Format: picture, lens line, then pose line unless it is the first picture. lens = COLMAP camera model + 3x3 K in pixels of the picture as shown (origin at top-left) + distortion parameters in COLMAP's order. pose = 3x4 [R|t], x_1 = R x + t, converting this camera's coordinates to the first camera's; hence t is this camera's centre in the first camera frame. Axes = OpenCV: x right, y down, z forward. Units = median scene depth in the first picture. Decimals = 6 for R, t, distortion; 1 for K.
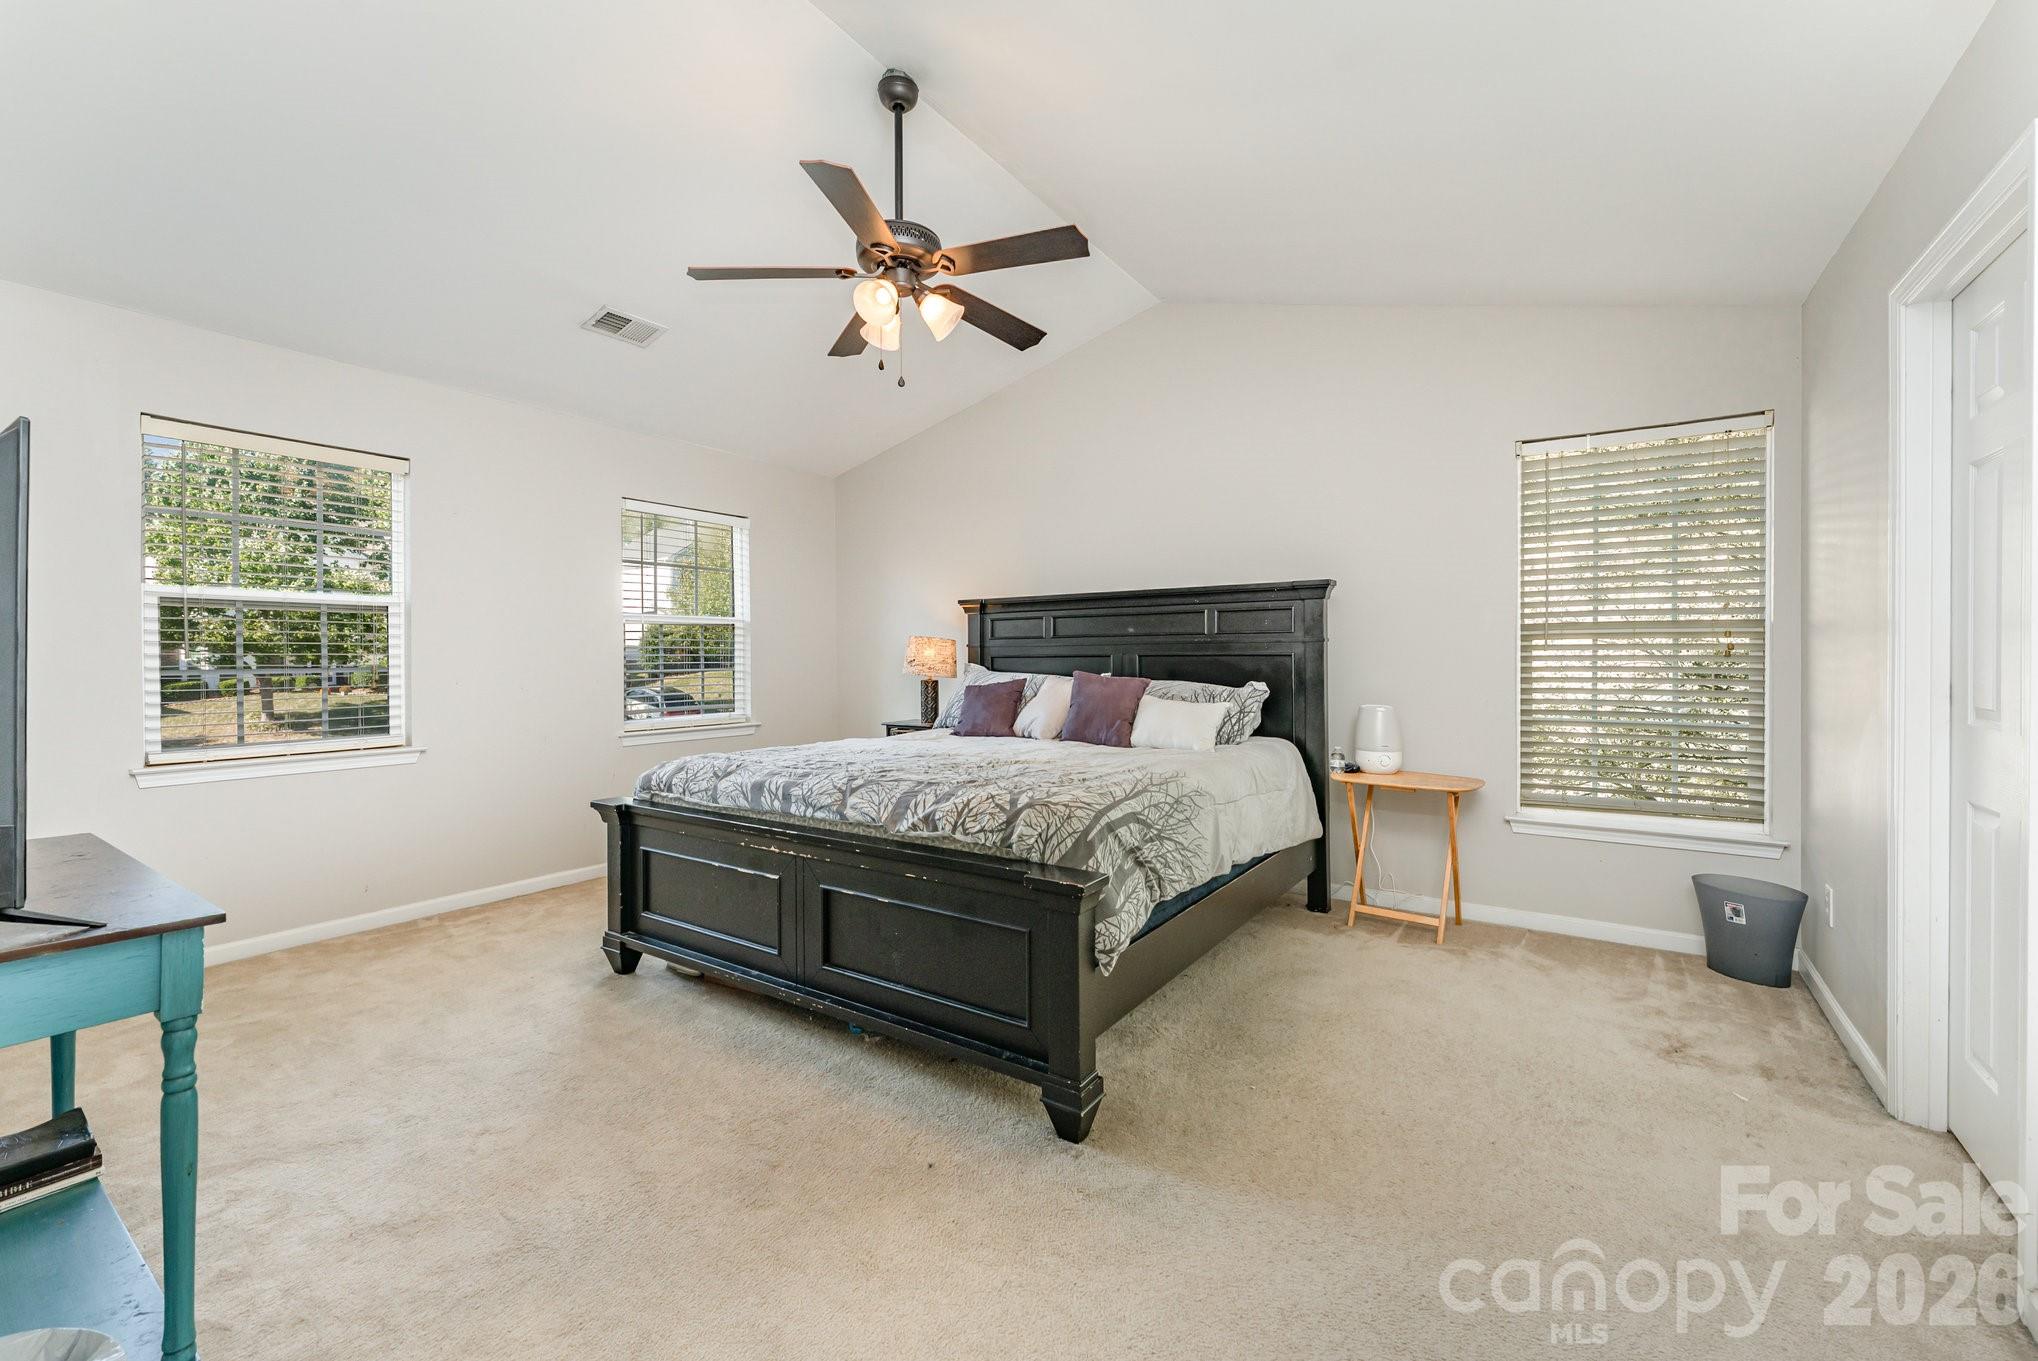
lens RADIAL K [[799.7, 0, 1021.8], [0, 799.7, 660.1], [0, 0, 1]] dist [0.000498, 0.000015]
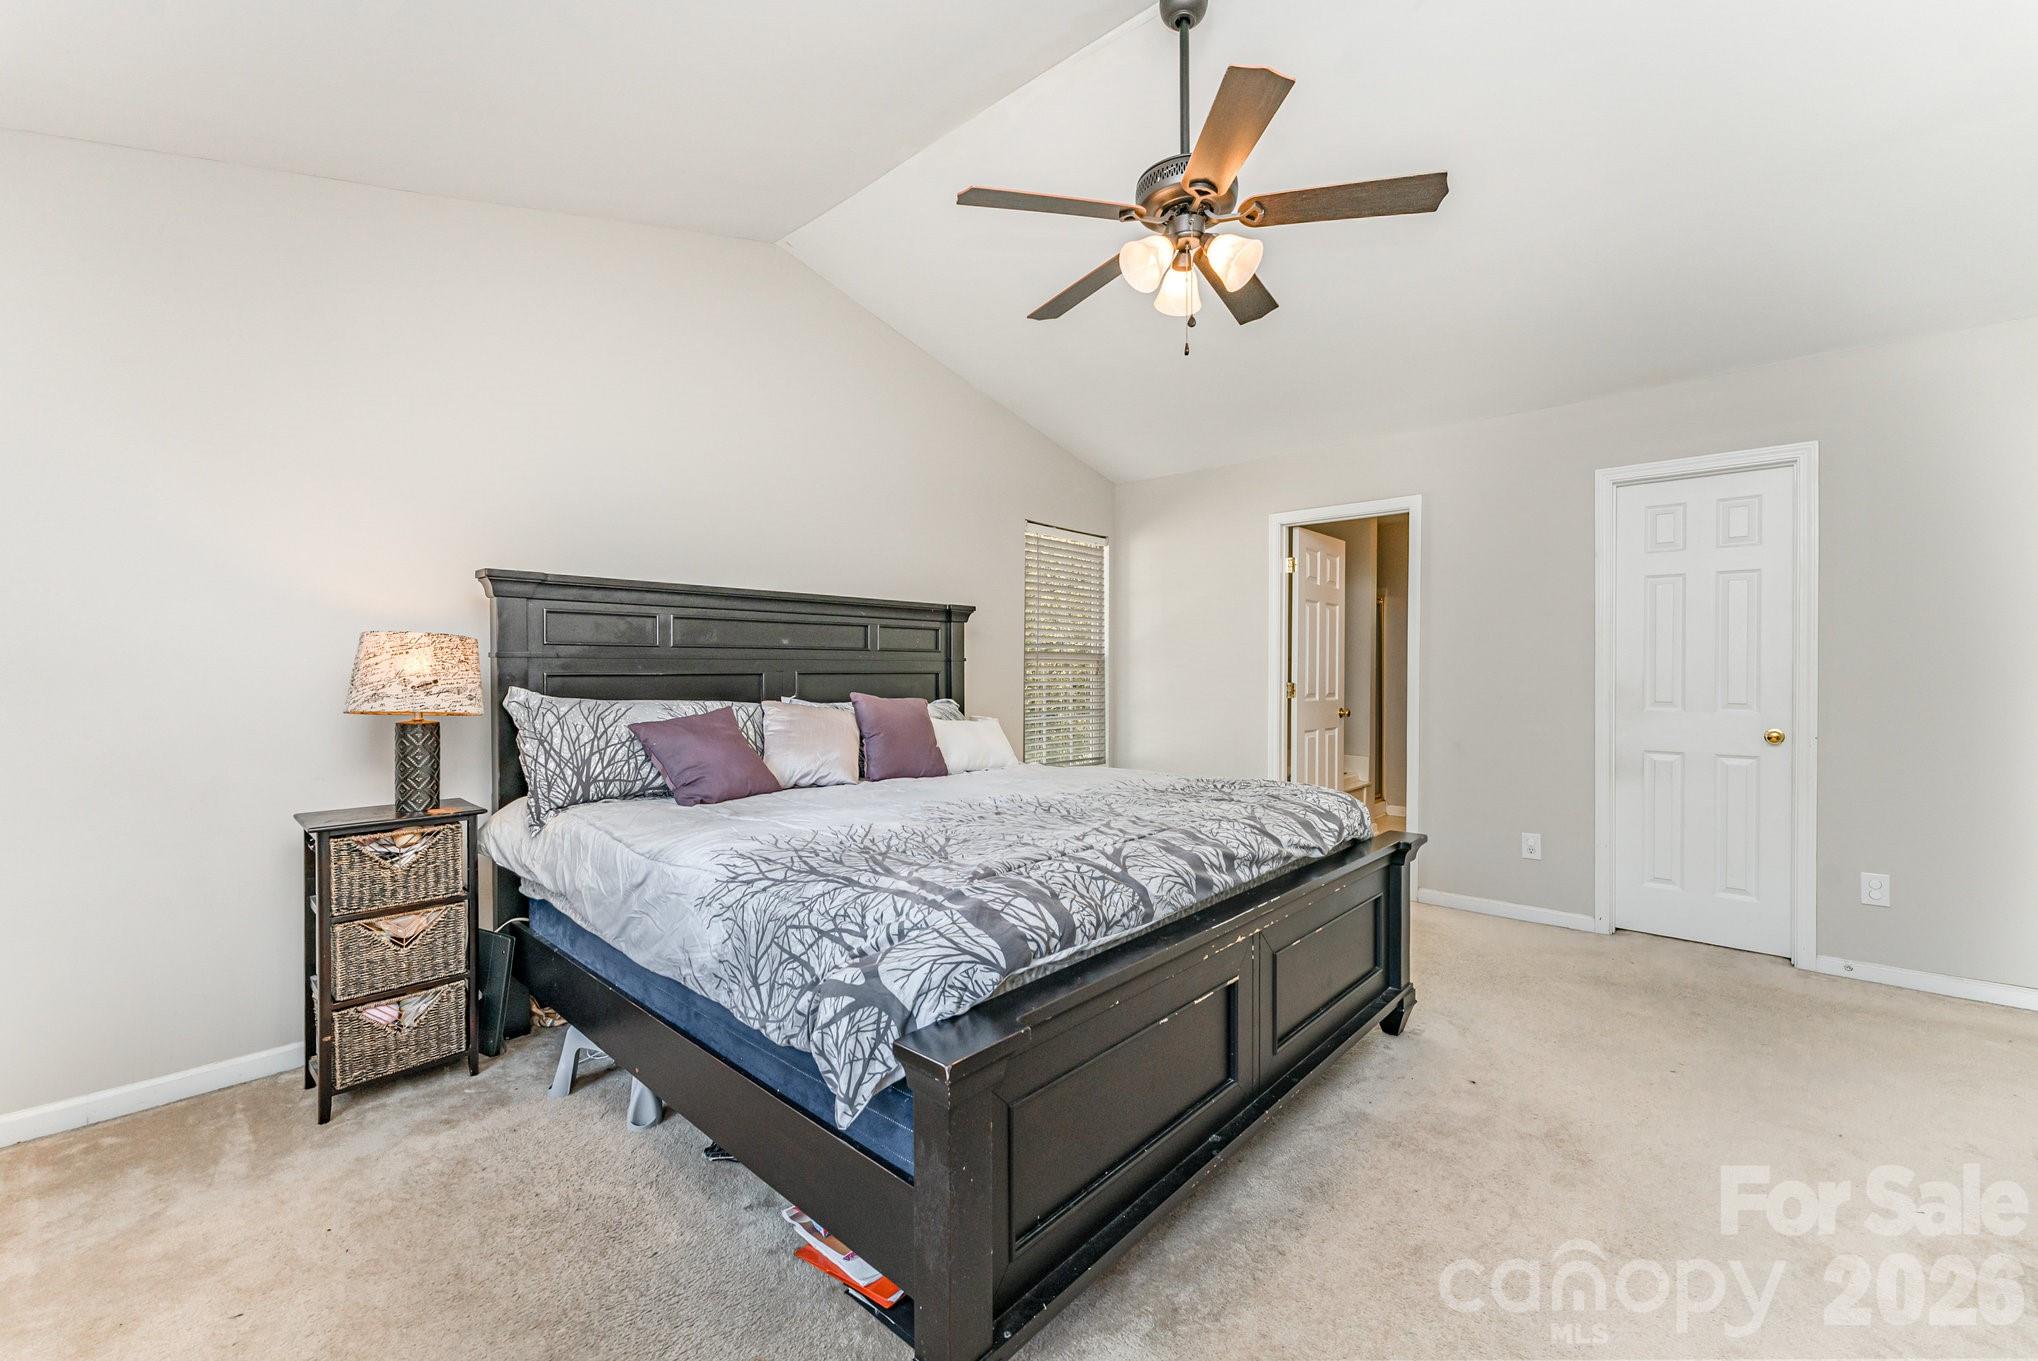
lens RADIAL K [[826.5, 0, 1042.0], [0, 826.5, 680.0], [0, 0, 1]] dist [0.000550, 0.000000]
pose [[0.112555, -0.009308, 0.993602, -0.760762], [-0.000278, 0.999956, 0.009399, -0.008041], [-0.993645, -0.001334, 0.112547, 0.757337]]
